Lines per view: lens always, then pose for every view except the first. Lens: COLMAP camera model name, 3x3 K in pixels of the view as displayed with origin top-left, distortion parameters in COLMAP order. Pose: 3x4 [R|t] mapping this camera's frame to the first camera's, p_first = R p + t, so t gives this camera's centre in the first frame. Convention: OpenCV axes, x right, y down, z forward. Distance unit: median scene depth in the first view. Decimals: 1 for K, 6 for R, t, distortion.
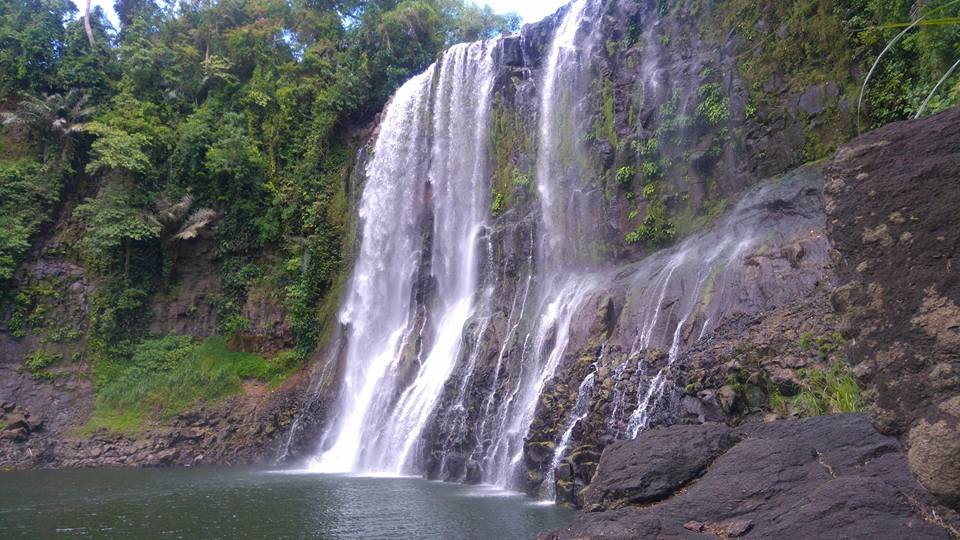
lens RADIAL K [[729.4, 0, 480.0], [0, 729.4, 270.0], [0, 0, 1]] dist [0.055952, 0.000143]
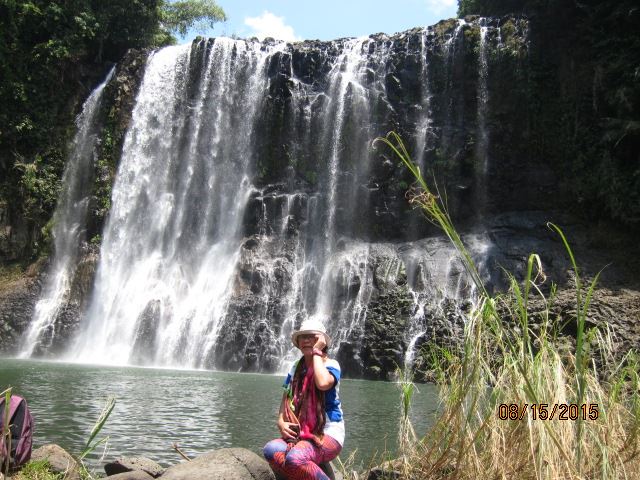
lens RADIAL K [[654.7, 0, 320.0], [0, 654.7, 240.0], [0, 0, 1]] dist [-0.080386, 0.001362]
pose [[0.822298, 0.142083, 0.551034, -0.575799], [-0.163497, 0.986489, -0.010380, 0.025404], [-0.545064, -0.081557, 0.834418, -0.064382]]
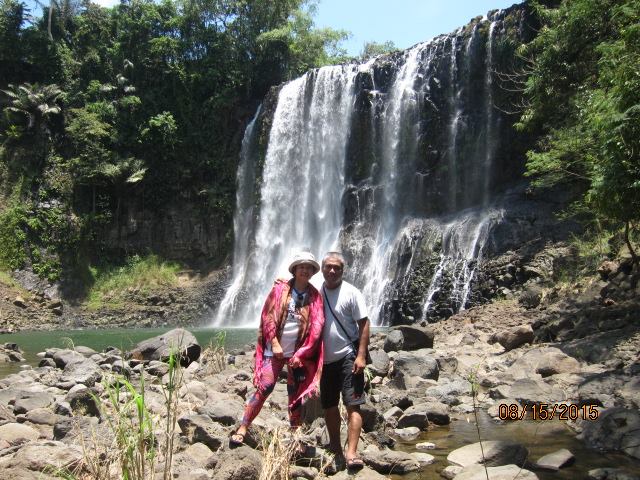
lens RADIAL K [[653.5, 0, 320.0], [0, 653.5, 240.0], [0, 0, 1]] dist [-0.084927, 0.006058]
pose [[0.990324, -0.004810, 0.138690, -0.301282], [-0.008088, 0.995699, 0.092289, -0.078456], [-0.138537, -0.092518, 0.986026, -0.541231]]
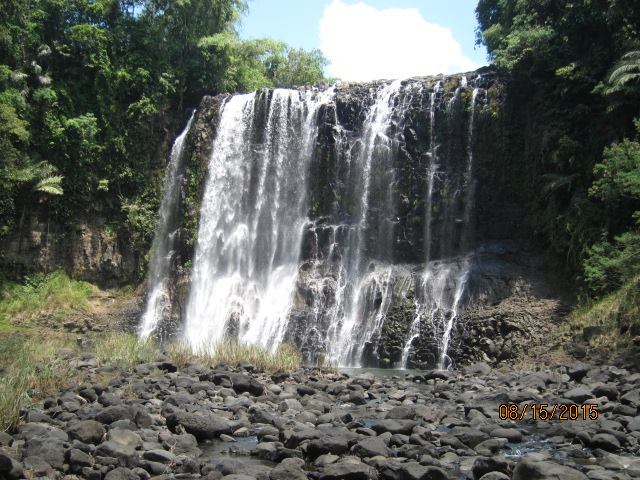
lens RADIAL K [[940.9, 0, 320.0], [0, 940.9, 240.0], [0, 0, 1]] dist [-0.156666, 0.012234]
pose [[0.914056, 0.073983, 0.398783, -0.877102], [-0.109844, 0.991633, 0.067805, -0.177302], [-0.390430, -0.105782, 0.914535, -1.032024]]
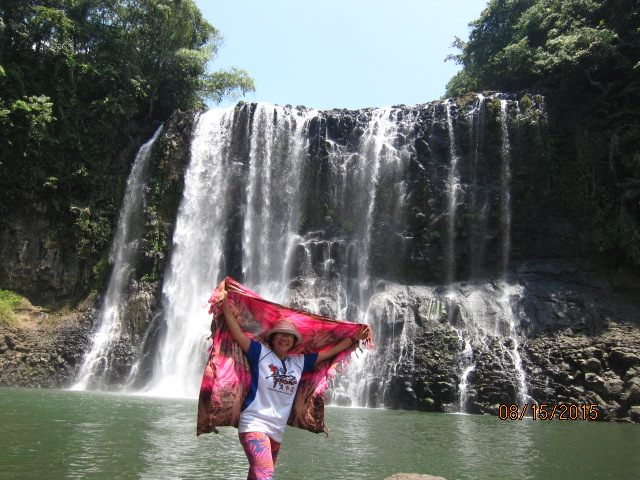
lens RADIAL K [[540.5, 0, 320.0], [0, 540.5, 240.0], [0, 0, 1]] dist [-0.046026, 0.007324]
pose [[0.775530, 0.205021, 0.597093, -0.655080], [-0.177609, 0.978453, -0.105281, 0.059484], [-0.605813, -0.024400, 0.795233, 0.105600]]
